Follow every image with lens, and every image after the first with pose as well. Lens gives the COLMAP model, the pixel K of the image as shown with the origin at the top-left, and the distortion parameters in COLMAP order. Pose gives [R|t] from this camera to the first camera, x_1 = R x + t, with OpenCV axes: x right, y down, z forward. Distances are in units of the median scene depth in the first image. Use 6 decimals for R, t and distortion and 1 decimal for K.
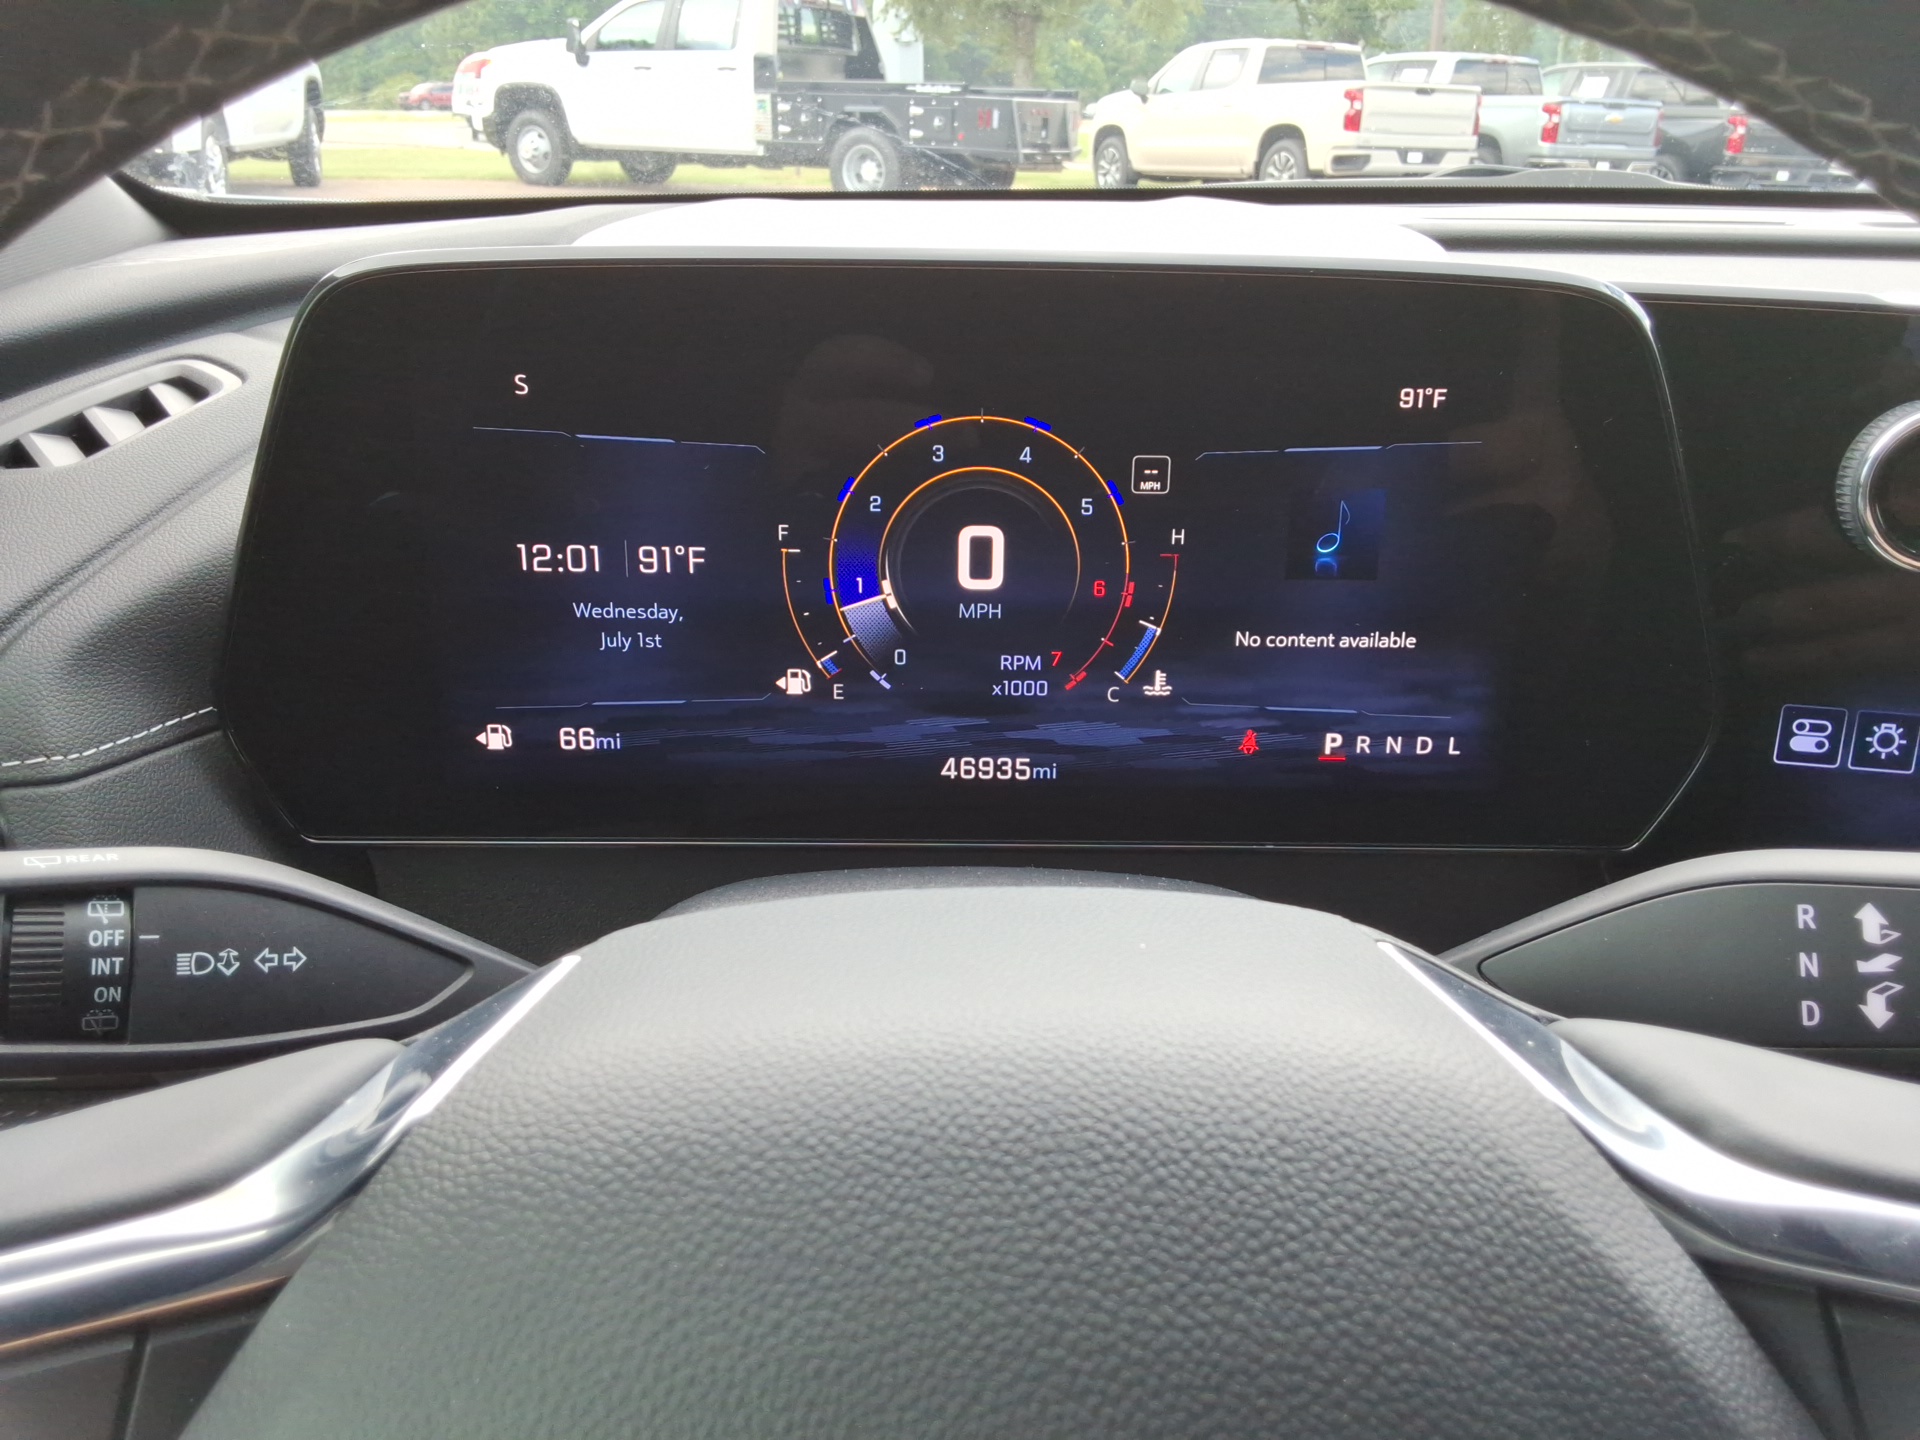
lens RADIAL K [[1555.1, 0, 978.4], [0, 1555.1, 716.0], [0, 0, 1]] dist [0.109088, -0.170539]
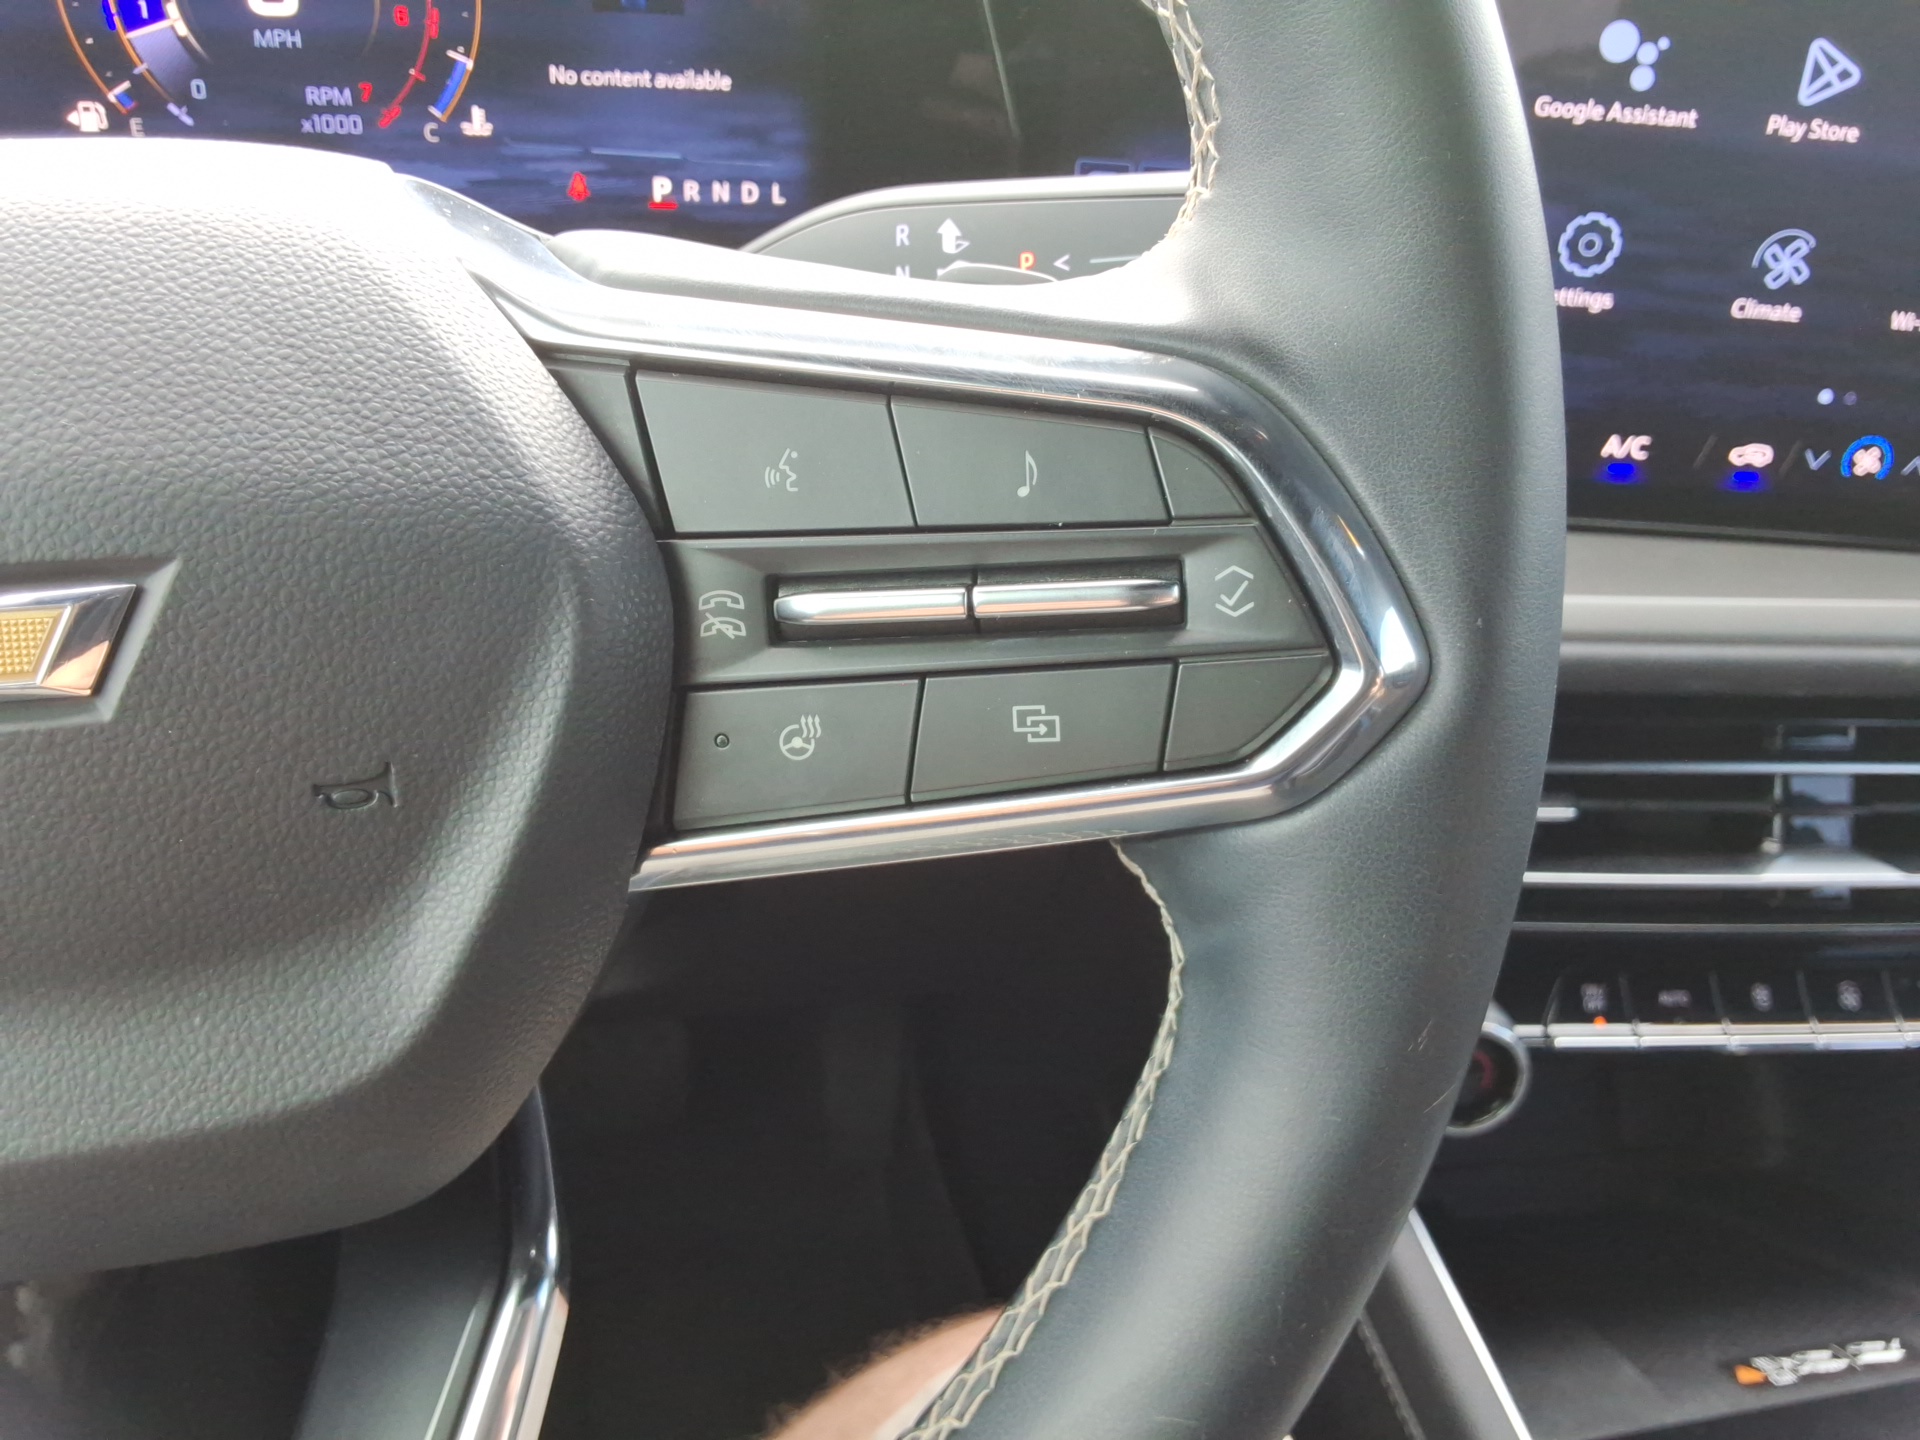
lens RADIAL K [[1555.1, 0, 976.4], [0, 1555.1, 722.7], [0, 0, 1]] dist [0.109088, -0.170539]
pose [[0.981581, -0.056806, 0.182404, 0.223239], [0.018993, 0.979057, 0.202699, 0.158026], [-0.190098, -0.195501, 0.962103, -0.121502]]
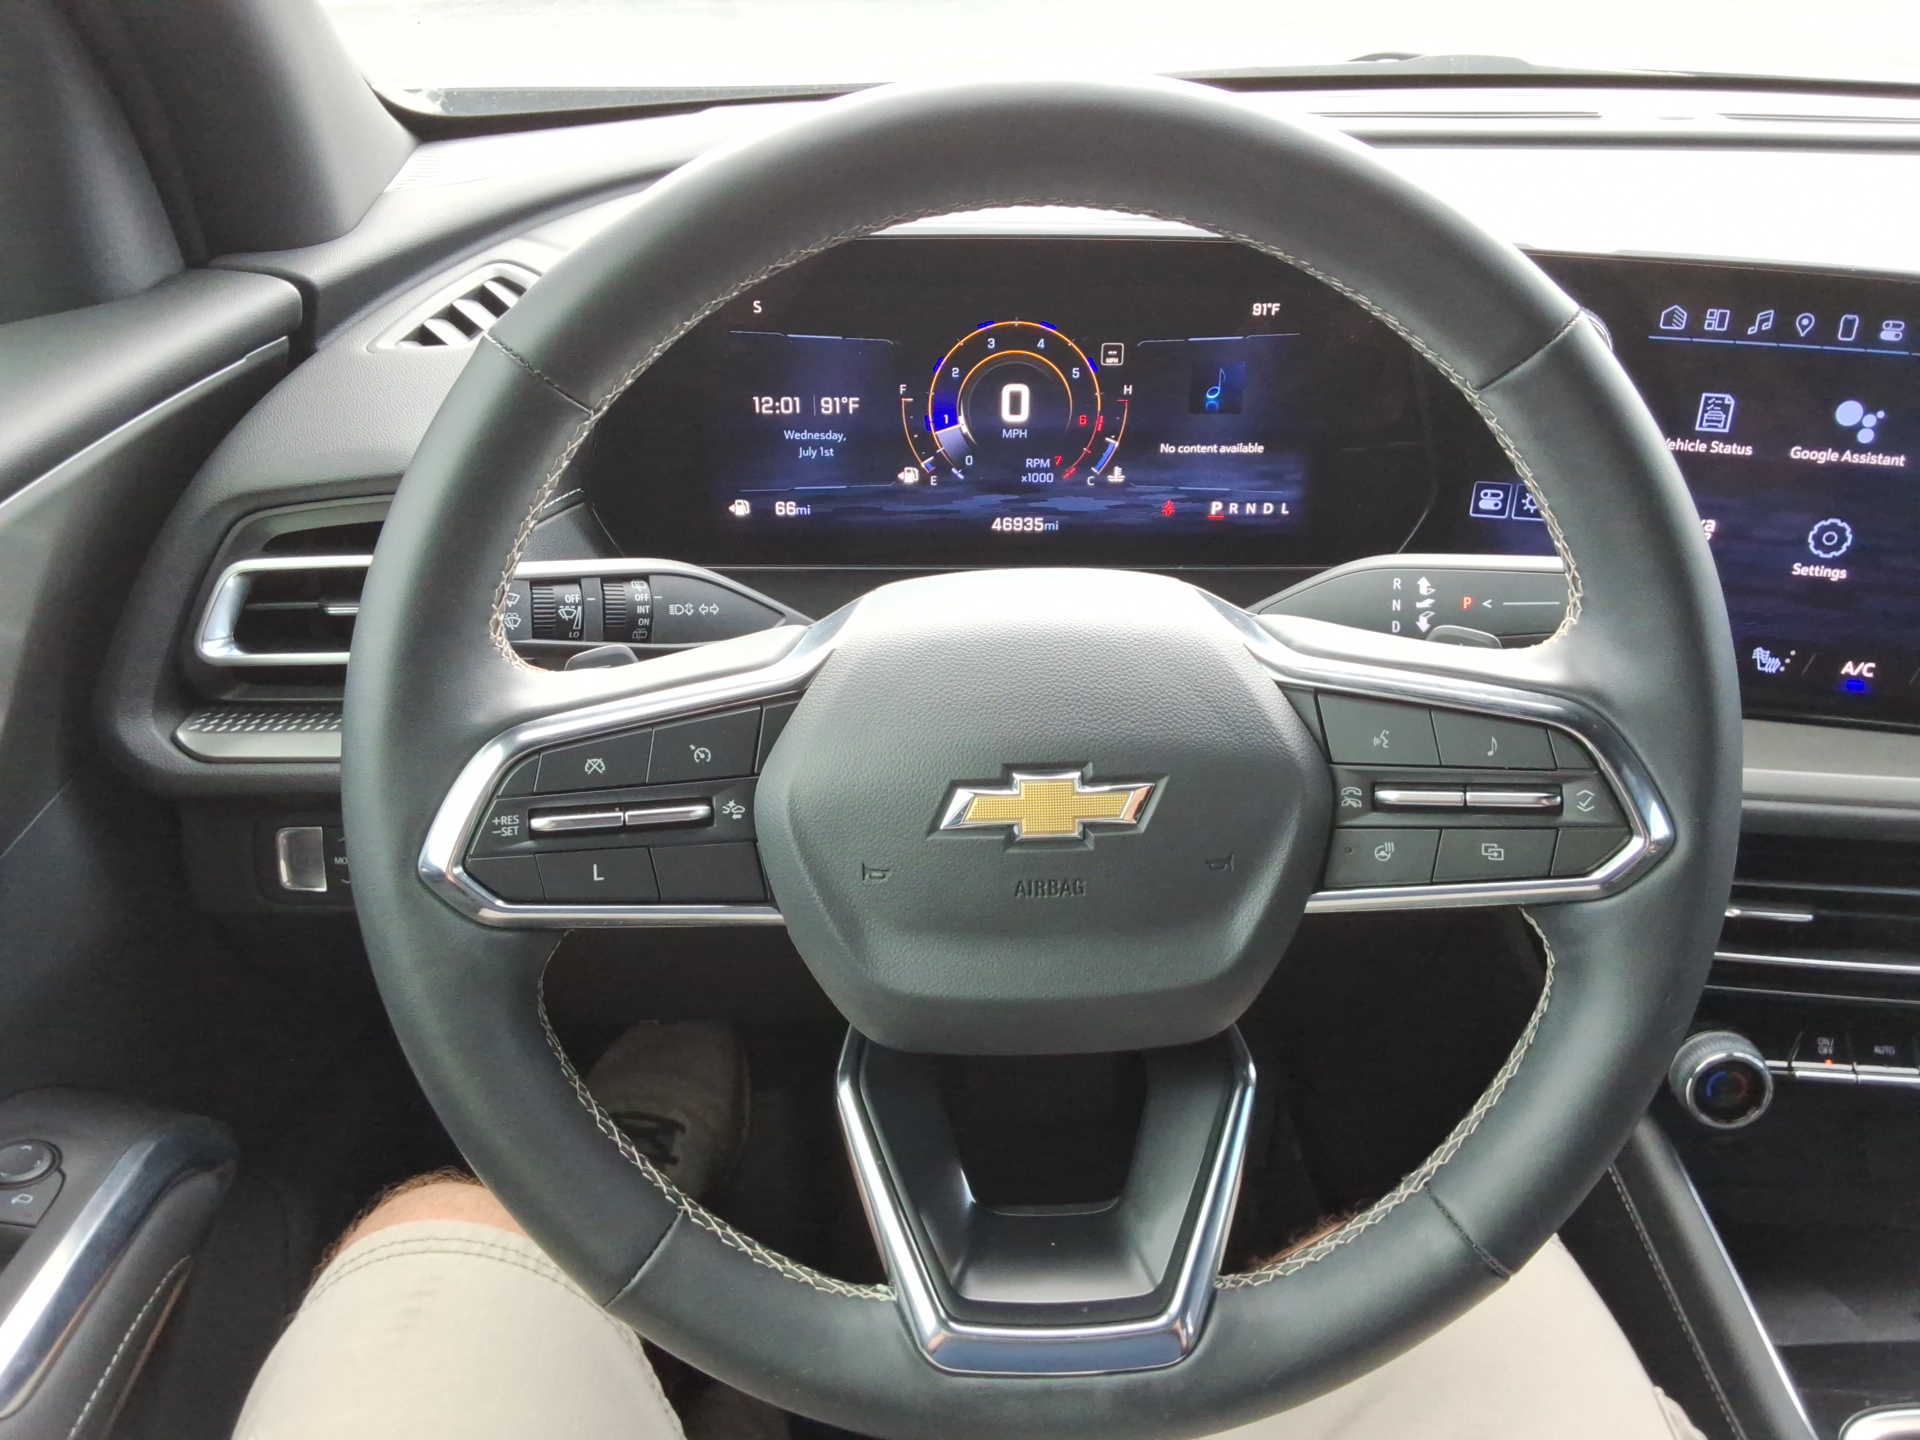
lens RADIAL K [[1555.1, 0, 978.5], [0, 1555.1, 709.2], [0, 0, 1]] dist [0.109088, -0.170539]
pose [[0.999969, -0.007899, 0.000476, -0.042357], [0.007751, 0.989790, 0.142323, -0.010495], [-0.001595, -0.142315, 0.989820, -0.770460]]
